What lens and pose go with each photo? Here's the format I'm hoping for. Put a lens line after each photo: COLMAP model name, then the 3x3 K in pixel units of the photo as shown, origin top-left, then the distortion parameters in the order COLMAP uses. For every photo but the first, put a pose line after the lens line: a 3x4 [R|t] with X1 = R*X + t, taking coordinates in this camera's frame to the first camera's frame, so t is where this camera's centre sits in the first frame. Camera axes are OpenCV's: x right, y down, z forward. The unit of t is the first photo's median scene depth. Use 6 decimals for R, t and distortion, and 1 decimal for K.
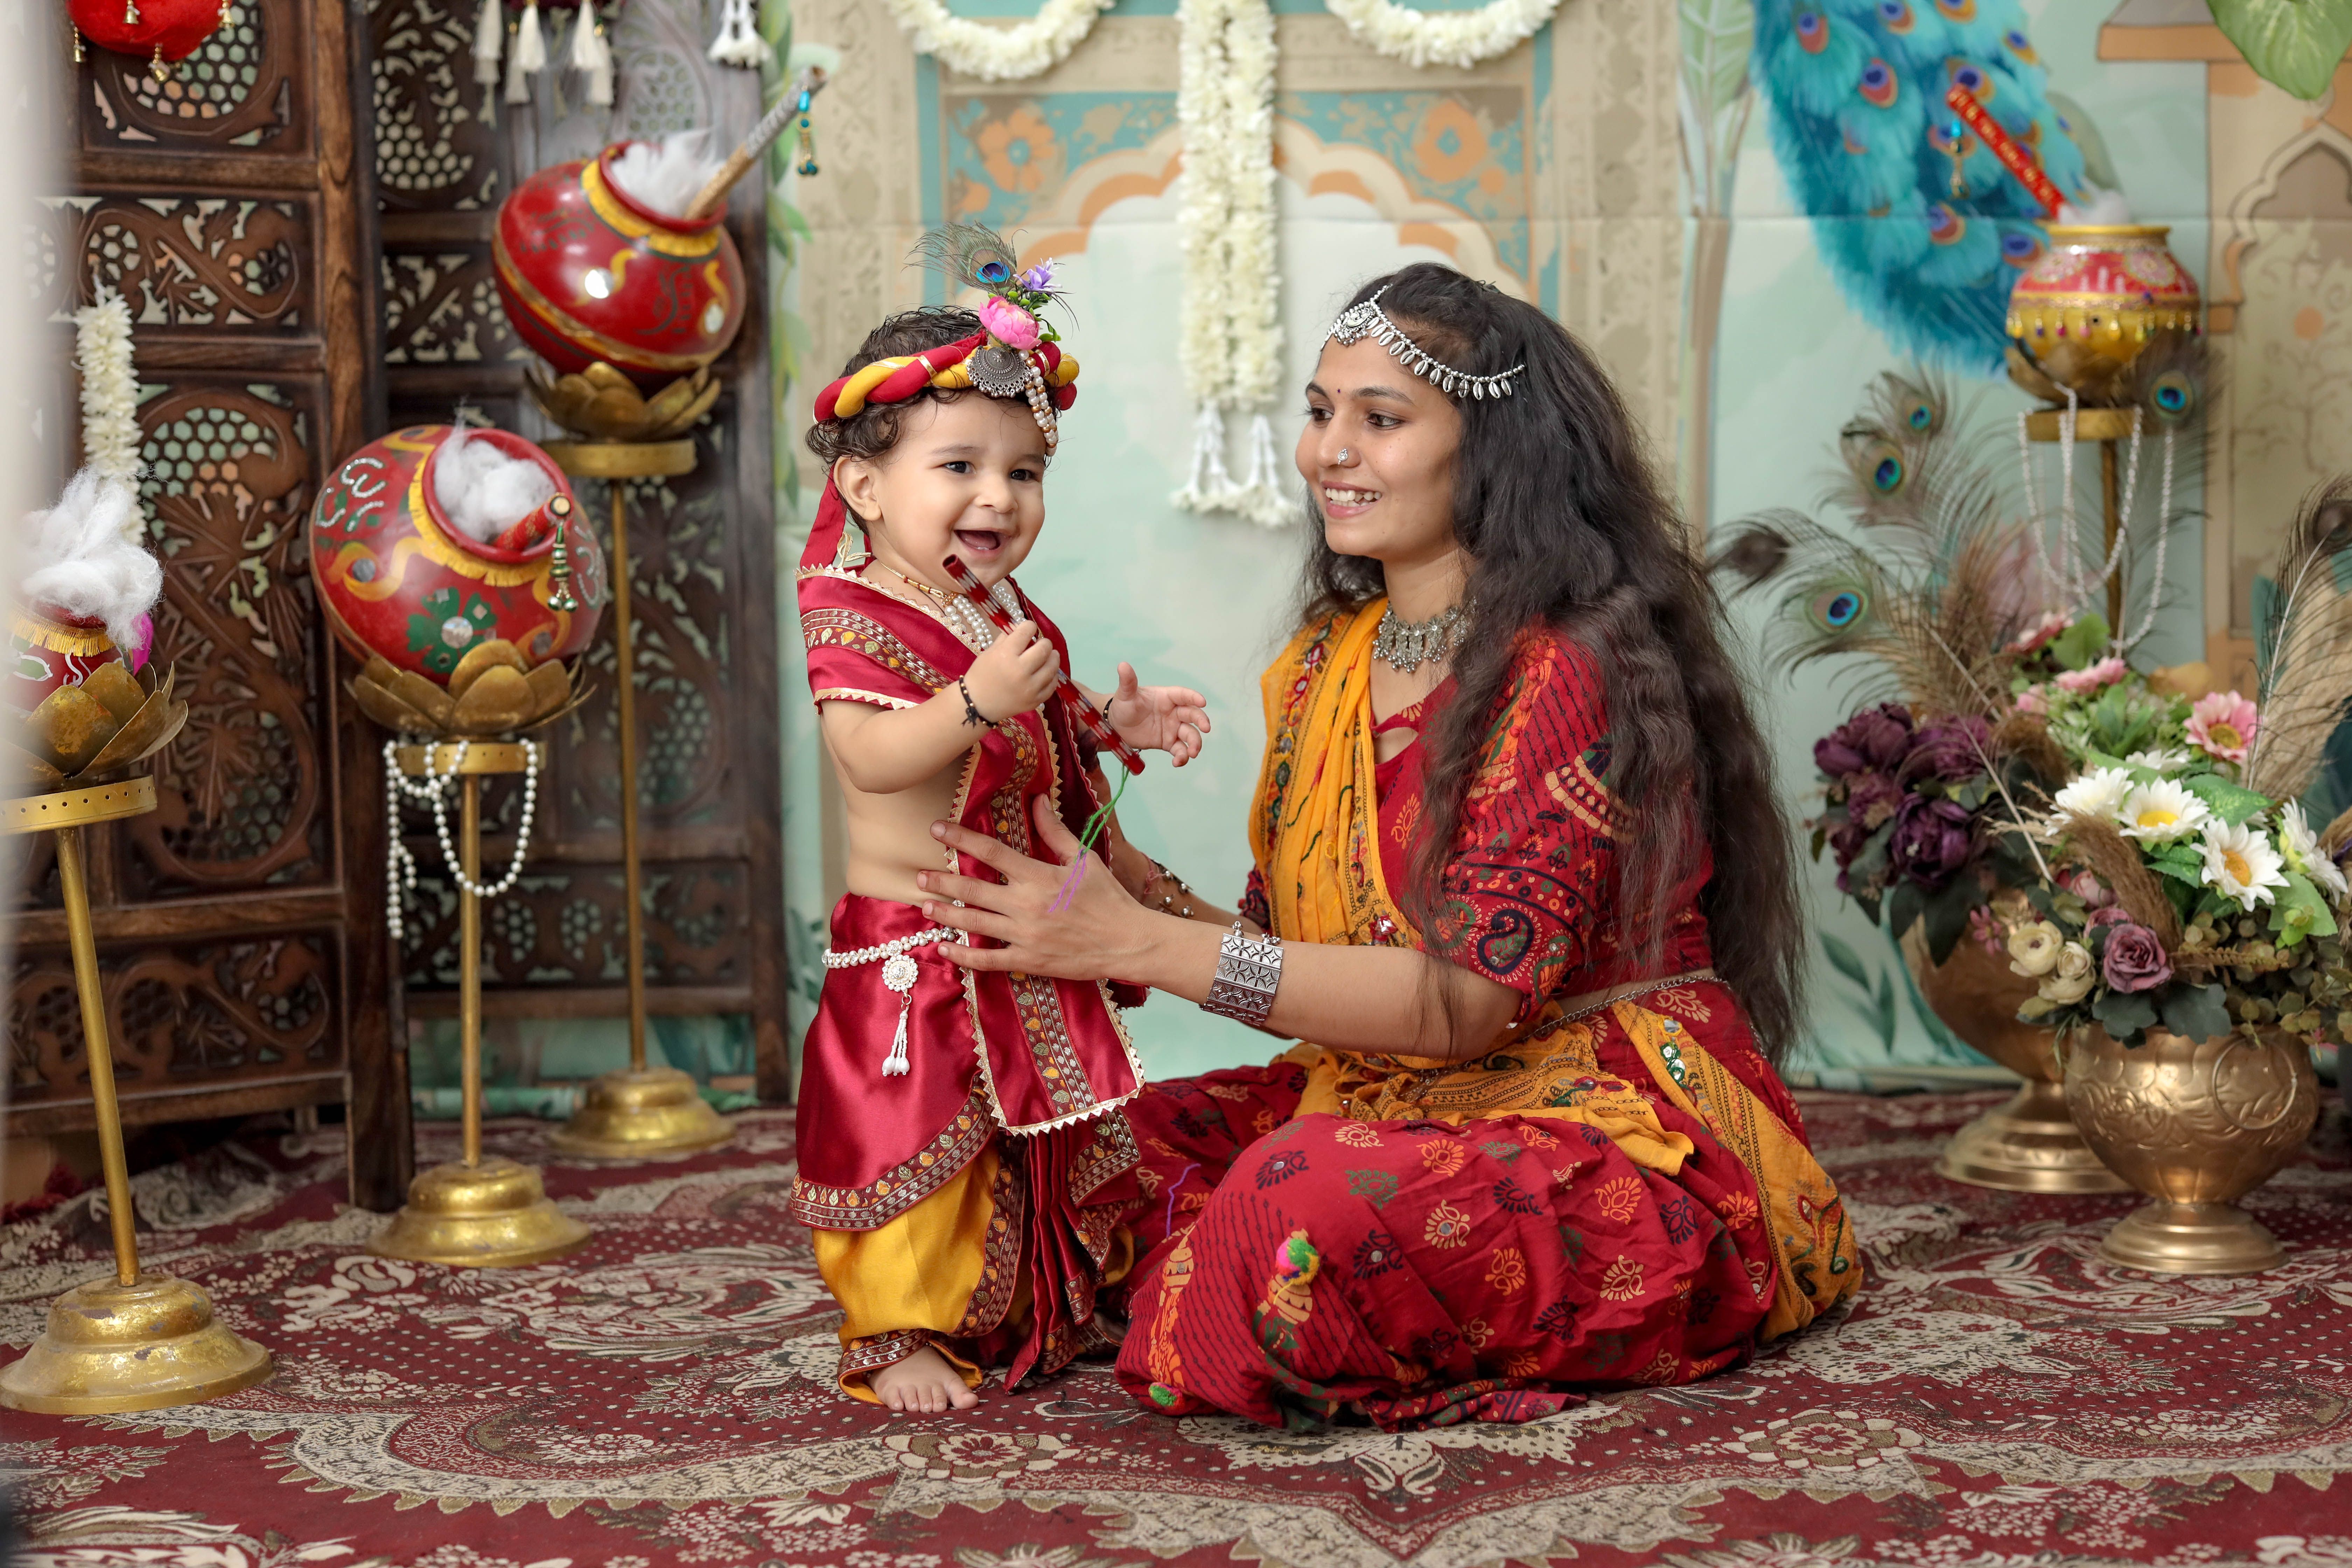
lens RADIAL K [[3205.0, 0, 1176.0], [0, 3205.0, 784.0], [0, 0, 1]] dist [-0.022247, 0.055021]
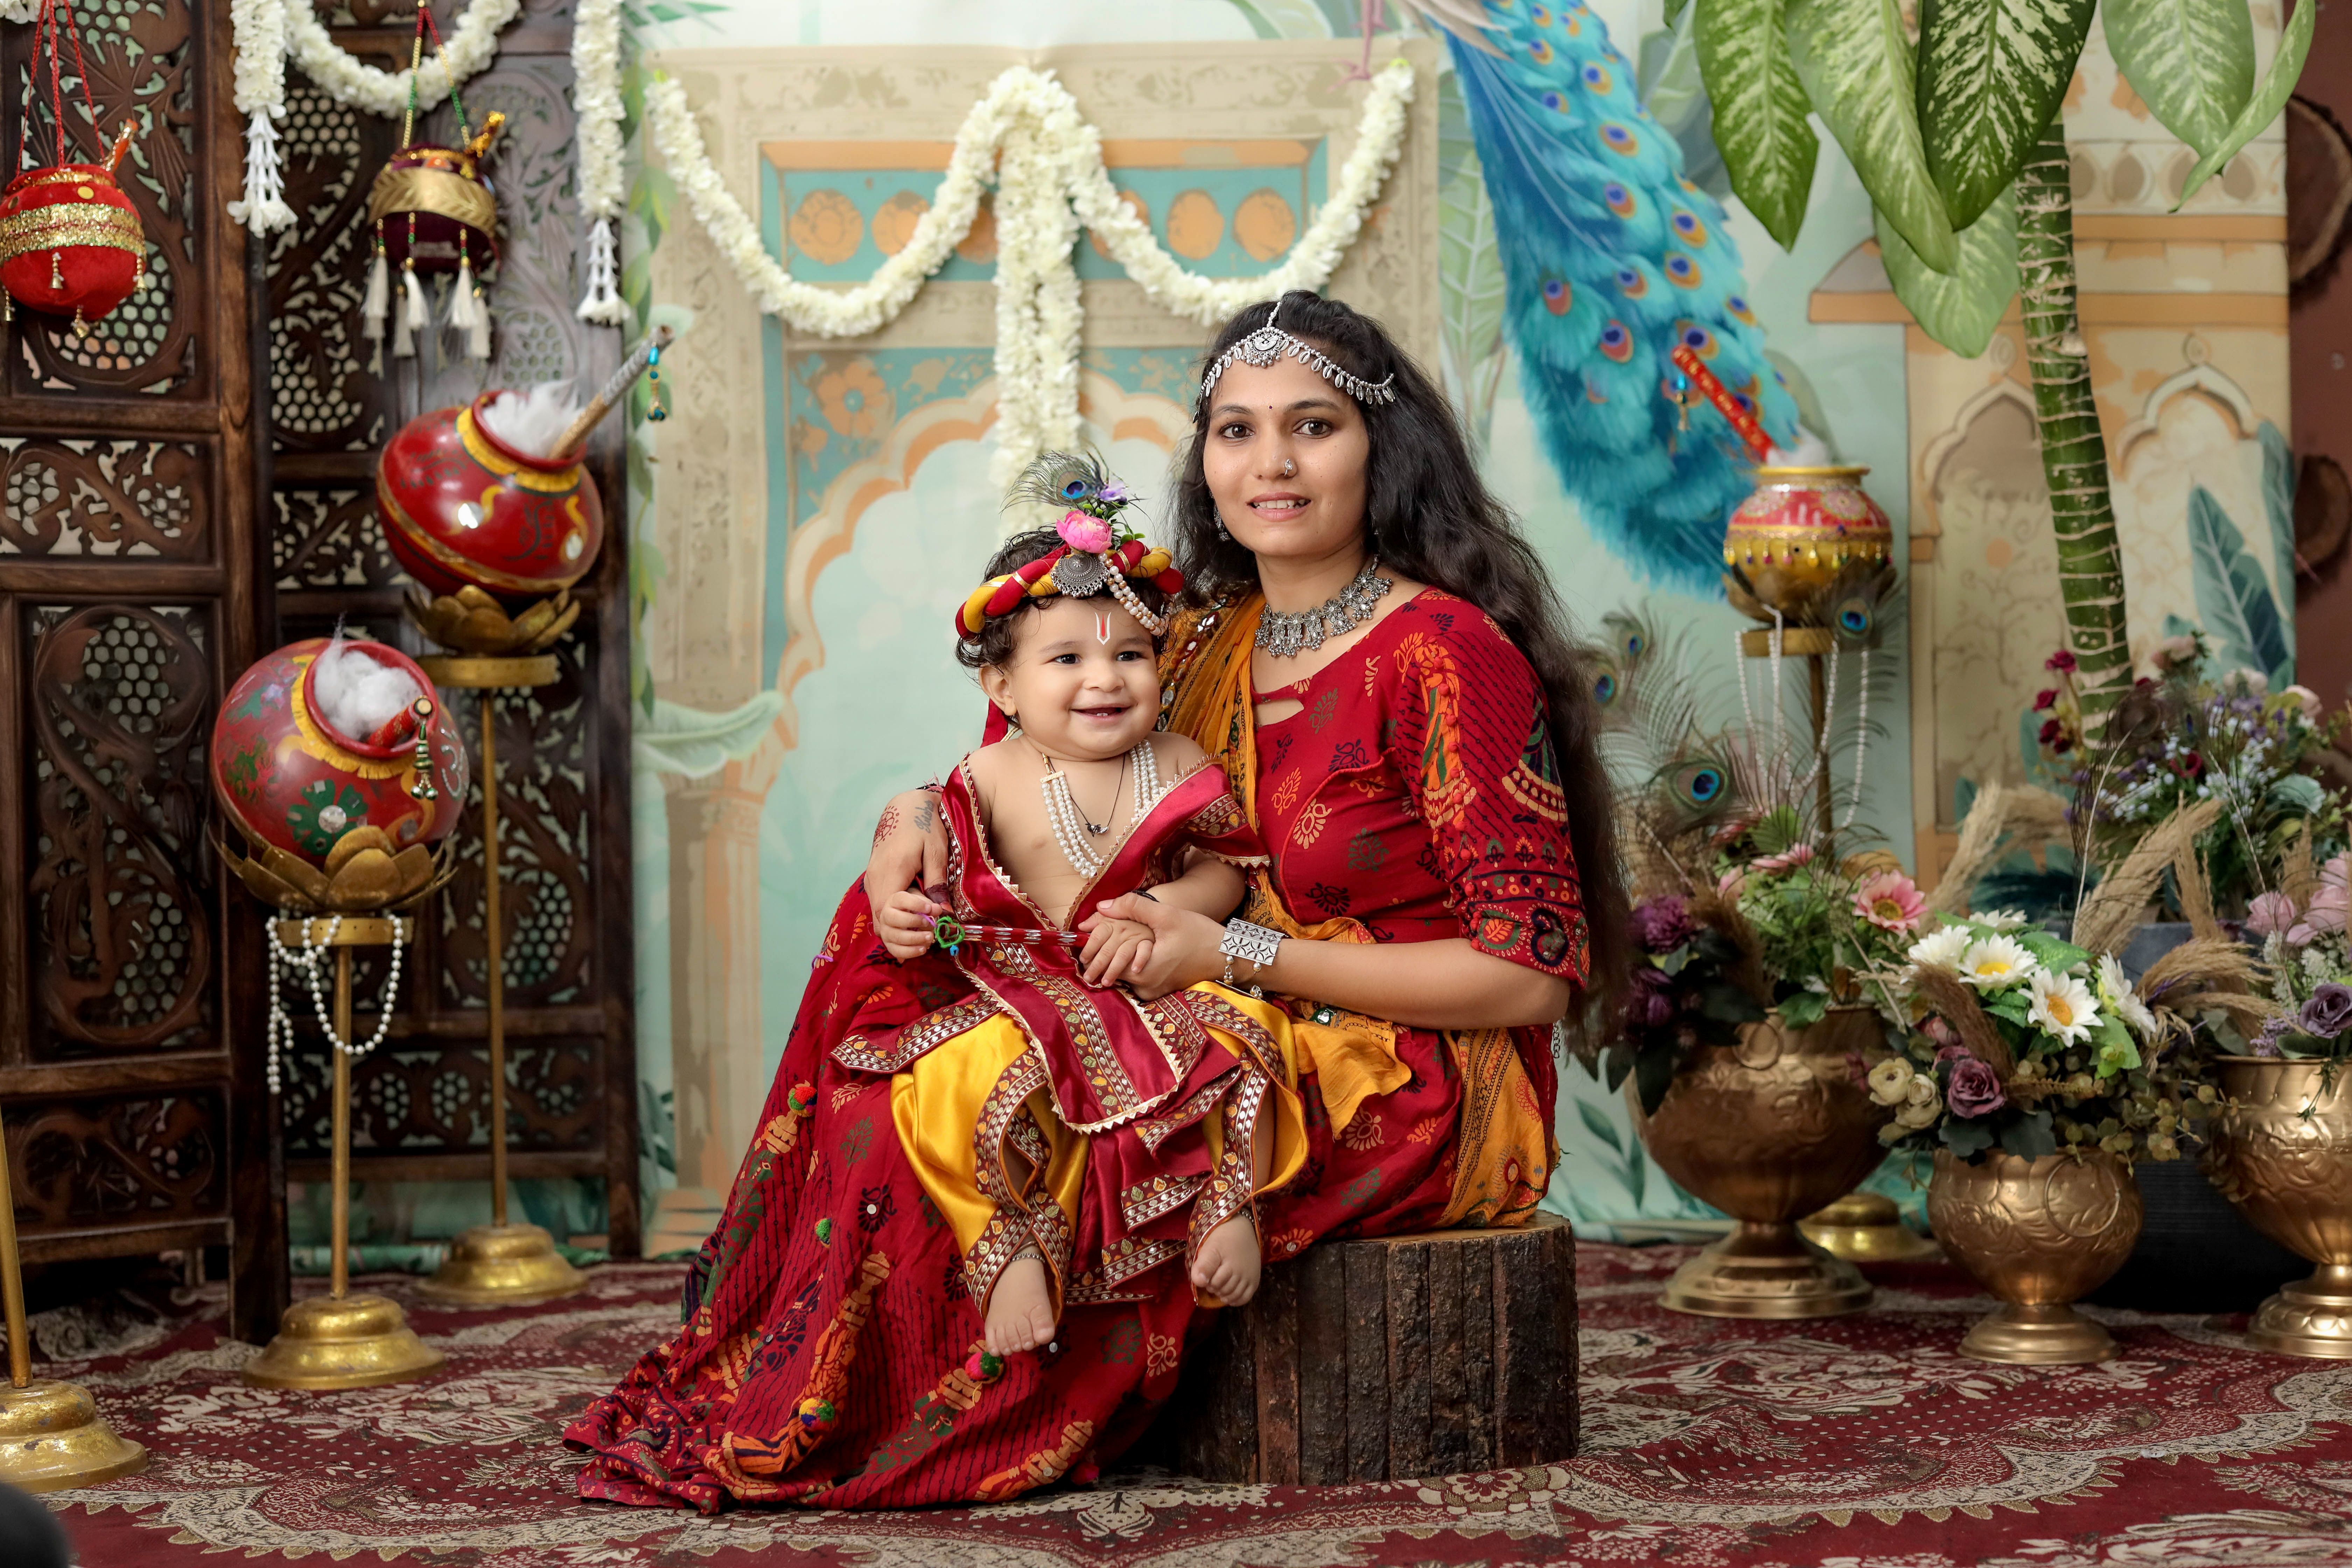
lens RADIAL K [[3205.0, 0, 1176.0], [0, 3205.0, 784.0], [0, 0, 1]] dist [-0.022247, 0.055021]
pose [[0.999755, -0.000227, 0.022126, 0.042245], [0.001882, 0.997196, -0.074807, 0.022064], [-0.022047, 0.074831, 0.996953, -0.118293]]
